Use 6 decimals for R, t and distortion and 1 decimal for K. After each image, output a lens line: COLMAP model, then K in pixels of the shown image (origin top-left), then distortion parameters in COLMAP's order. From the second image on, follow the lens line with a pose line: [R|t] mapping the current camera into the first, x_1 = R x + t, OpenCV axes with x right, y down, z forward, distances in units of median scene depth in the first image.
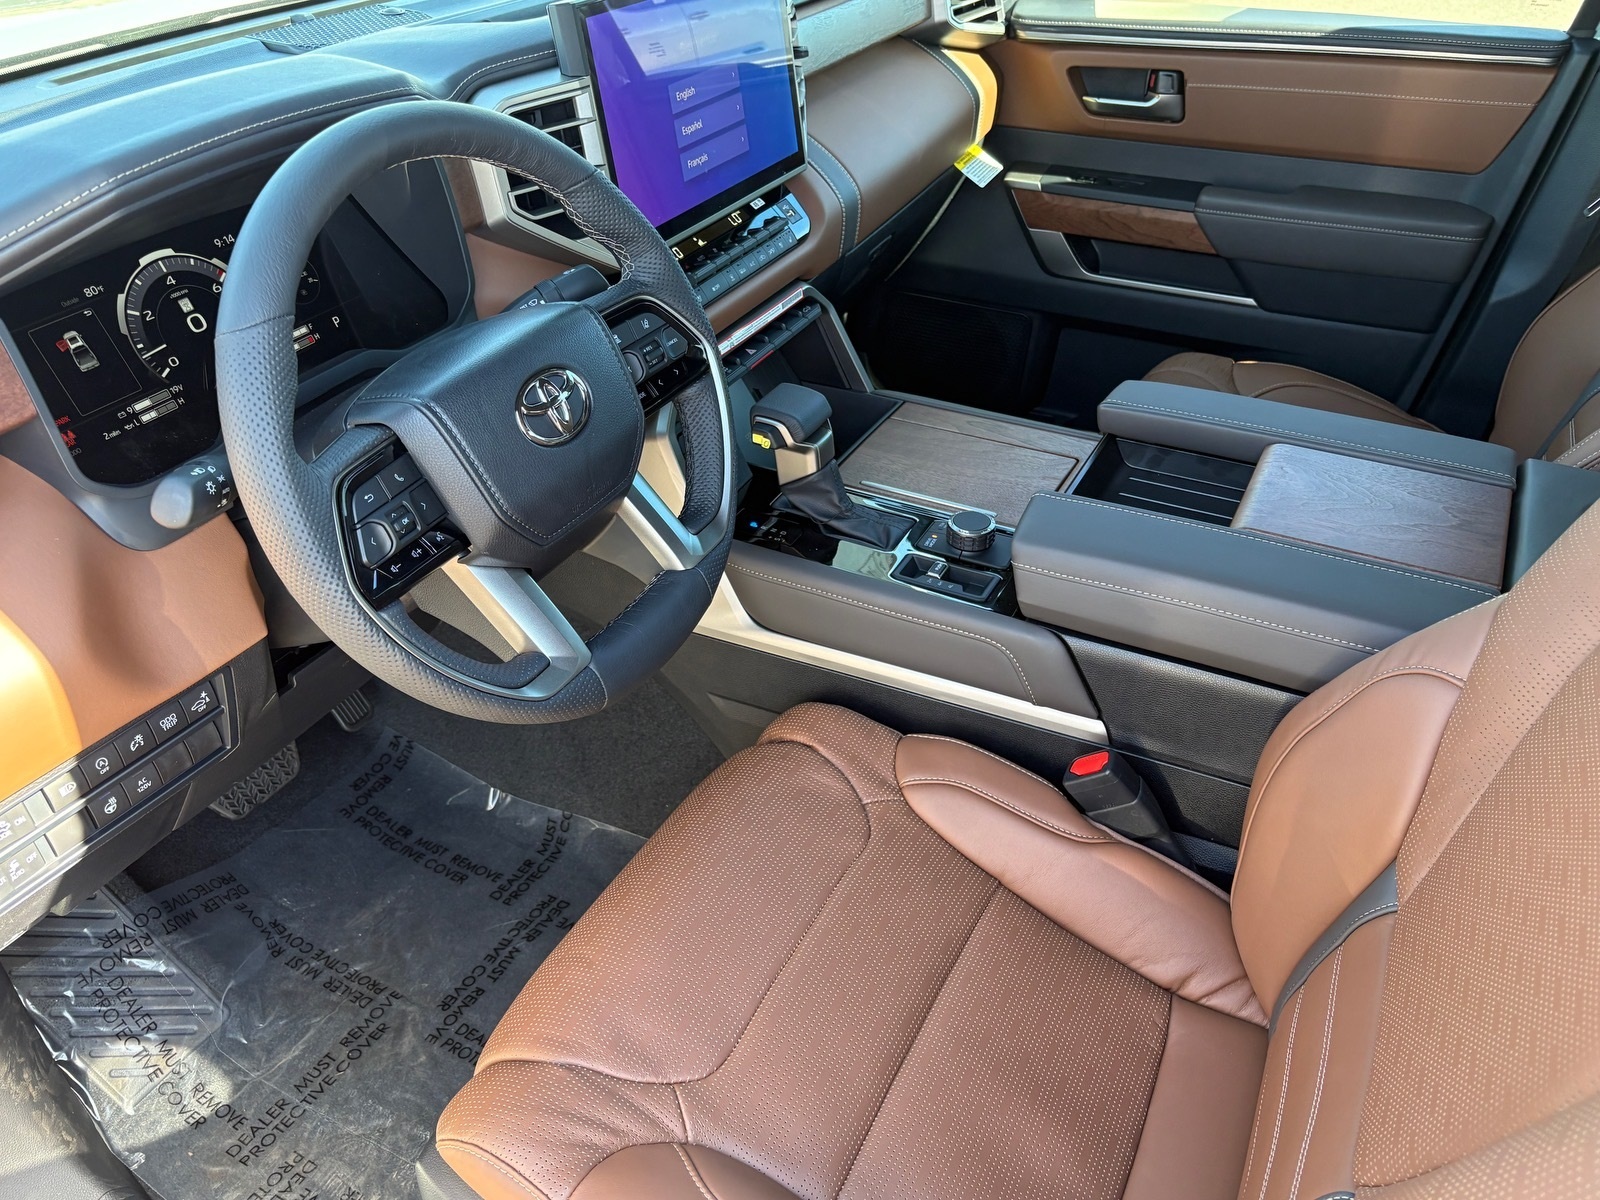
lens RADIAL K [[1225.7, 0, 808.2], [0, 1225.7, 601.7], [0, 0, 1]] dist [0.030323, -0.041593]
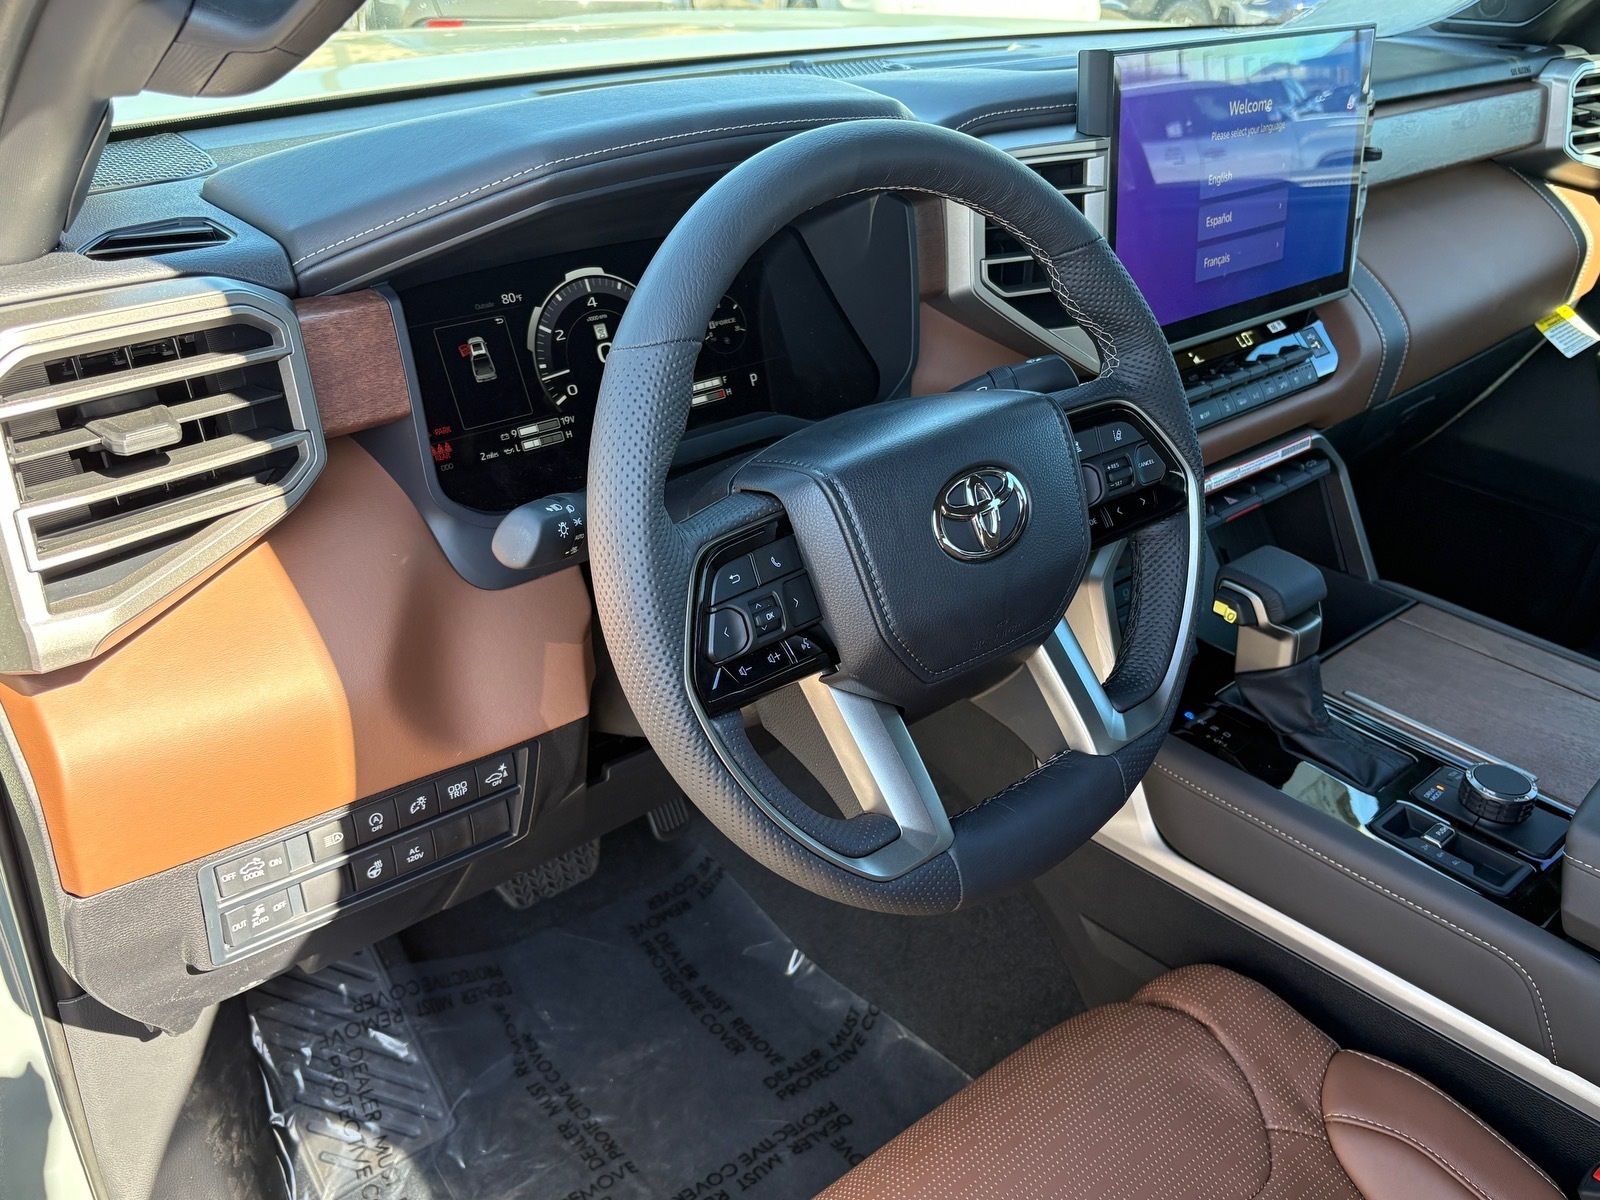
lens RADIAL K [[1346.8, 0, 798.3], [0, 1346.8, 616.6], [0, 0, 1]] dist [0.077385, -0.156095]
pose [[0.931916, 0.203529, -0.300182, -0.034645], [-0.234844, 0.969376, -0.071820, -0.004885], [0.276372, 0.137426, 0.951174, 0.125300]]
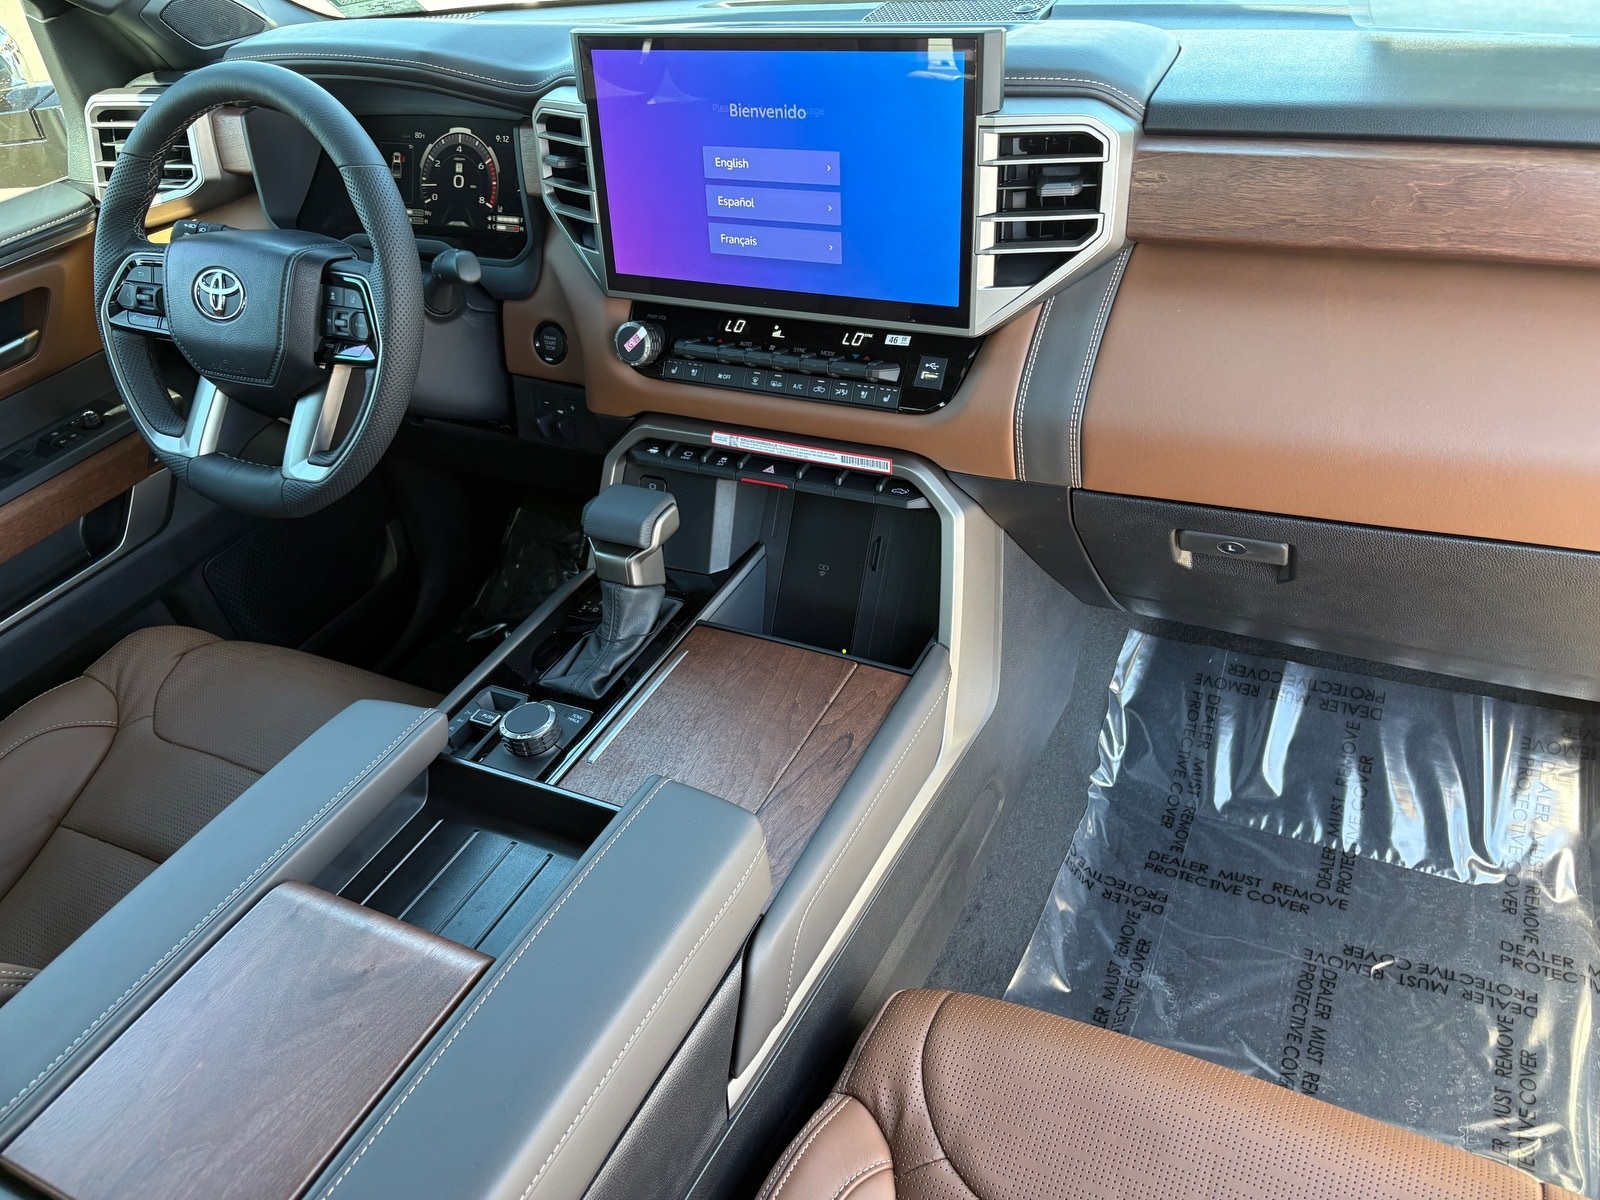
lens RADIAL K [[1225.5, 0, 800.0], [0, 1225.5, 600.0], [0, 0, 1]] dist [0.036964, -0.033177]
pose [[-0.004366, 0.596251, -0.802786, 0.857468], [-0.477875, 0.703950, 0.525442, -0.738887], [0.878417, 0.385926, 0.281860, 0.999369]]
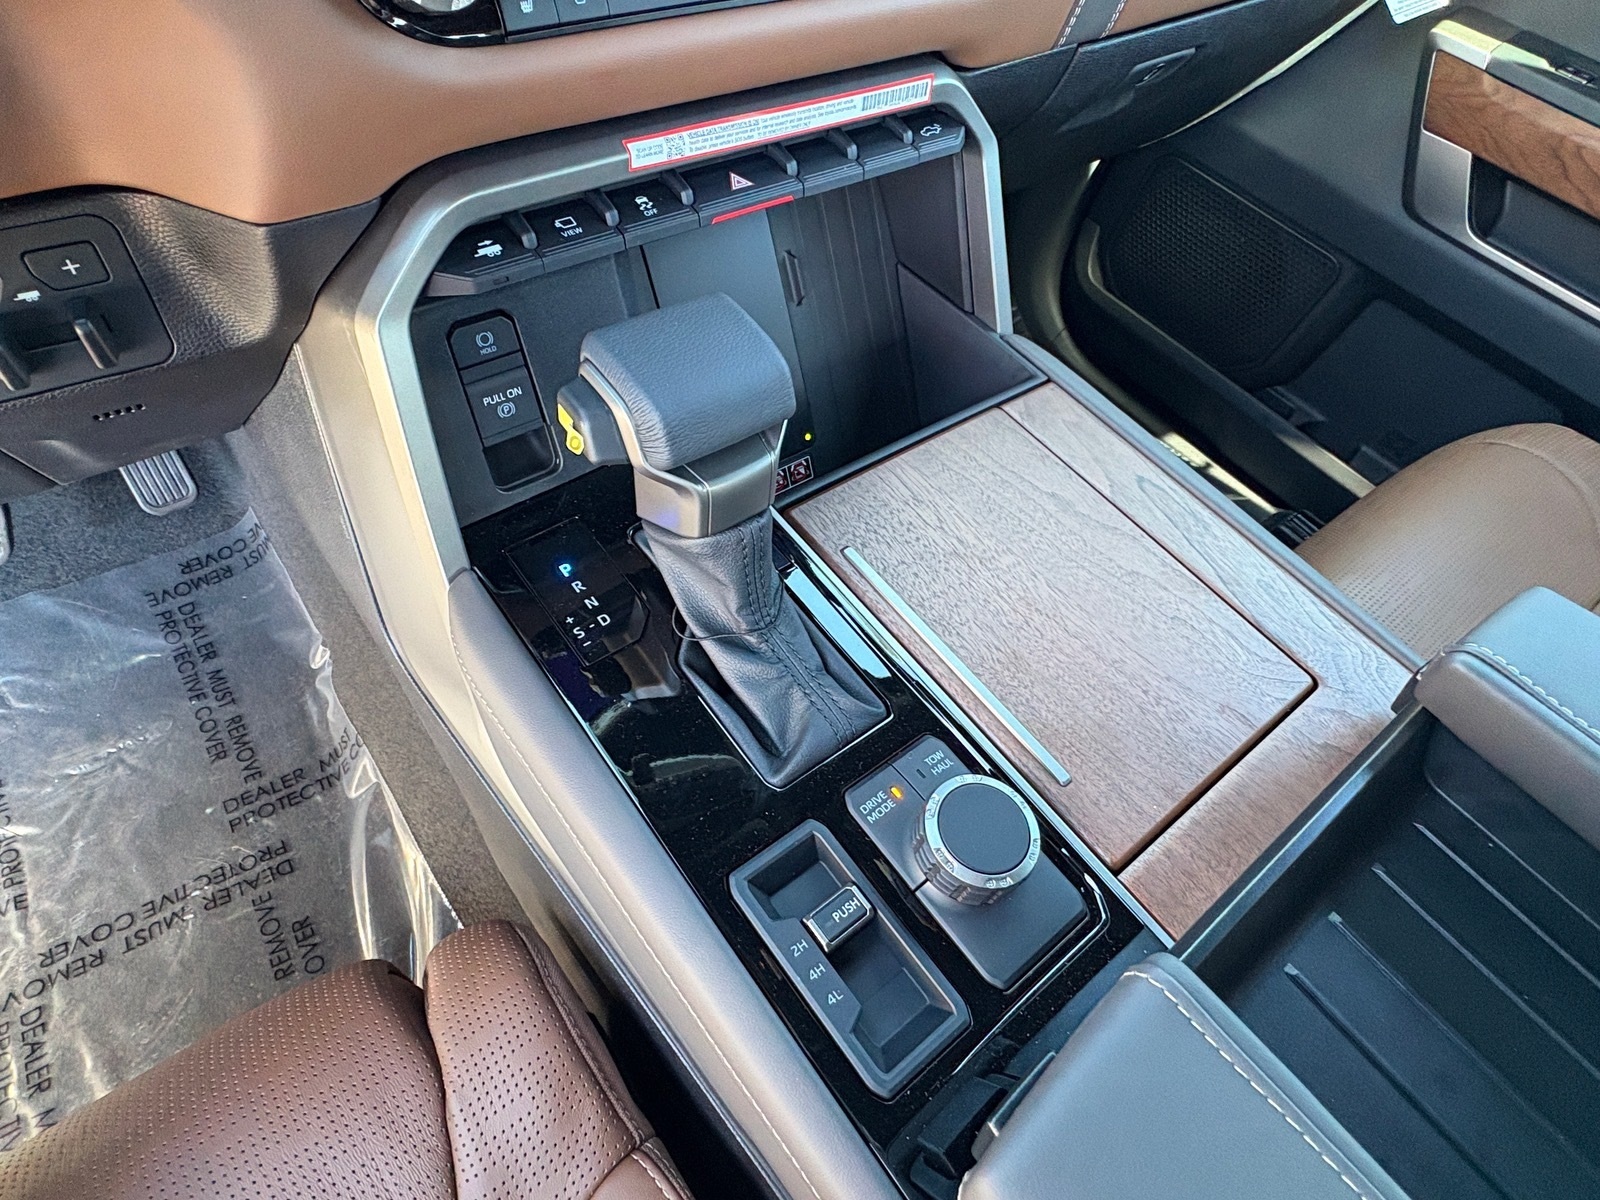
lens RADIAL K [[874.7, 0, 777.7], [0, 874.7, 599.9], [0, 0, 1]] dist [0.000033, 0.000688]
pose [[0.895352, 0.421658, -0.143353, 0.093644], [-0.361226, 0.875836, 0.320041, -0.219450], [0.260502, -0.234766, 0.936495, 0.823680]]
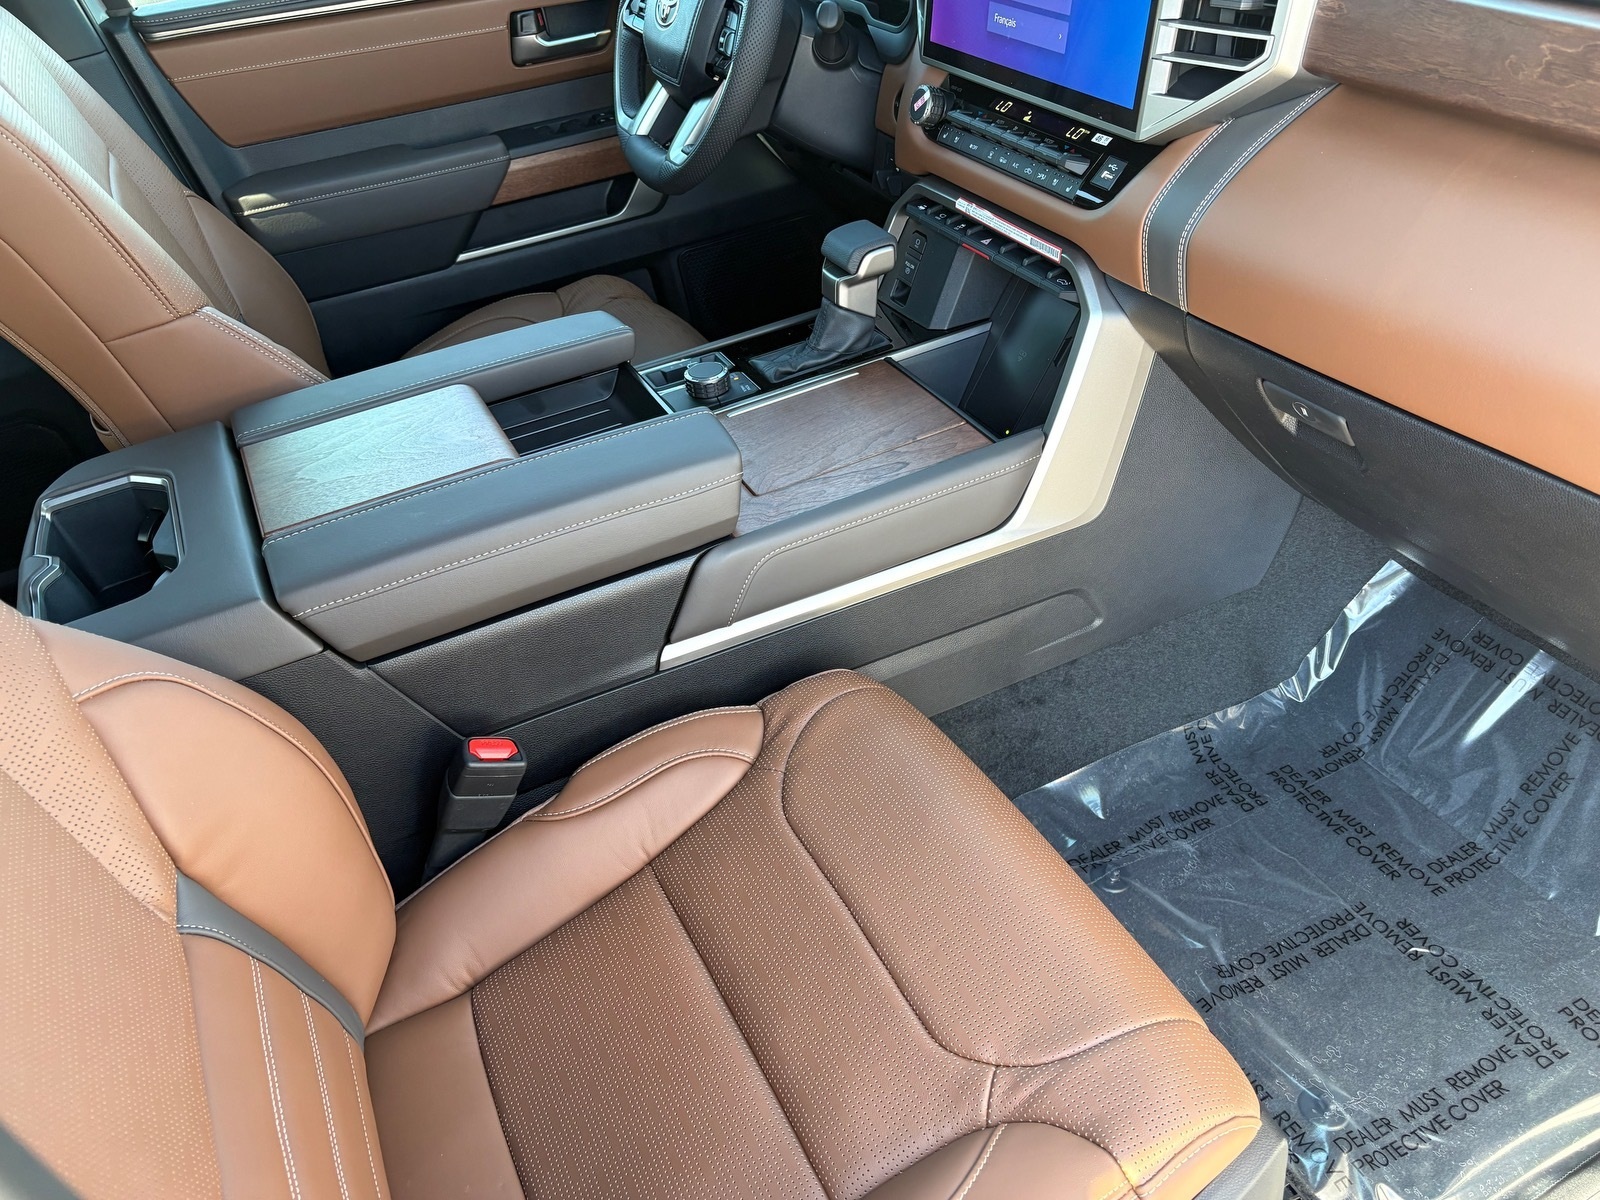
lens RADIAL K [[1225.7, 0, 808.2], [0, 1225.7, 601.7], [0, 0, 1]] dist [0.030323, -0.041593]
pose [[-0.599112, 0.539301, -0.591793, 0.925505], [-0.364219, 0.474656, 0.801278, -0.967074], [0.713028, 0.695598, -0.087948, 1.451358]]
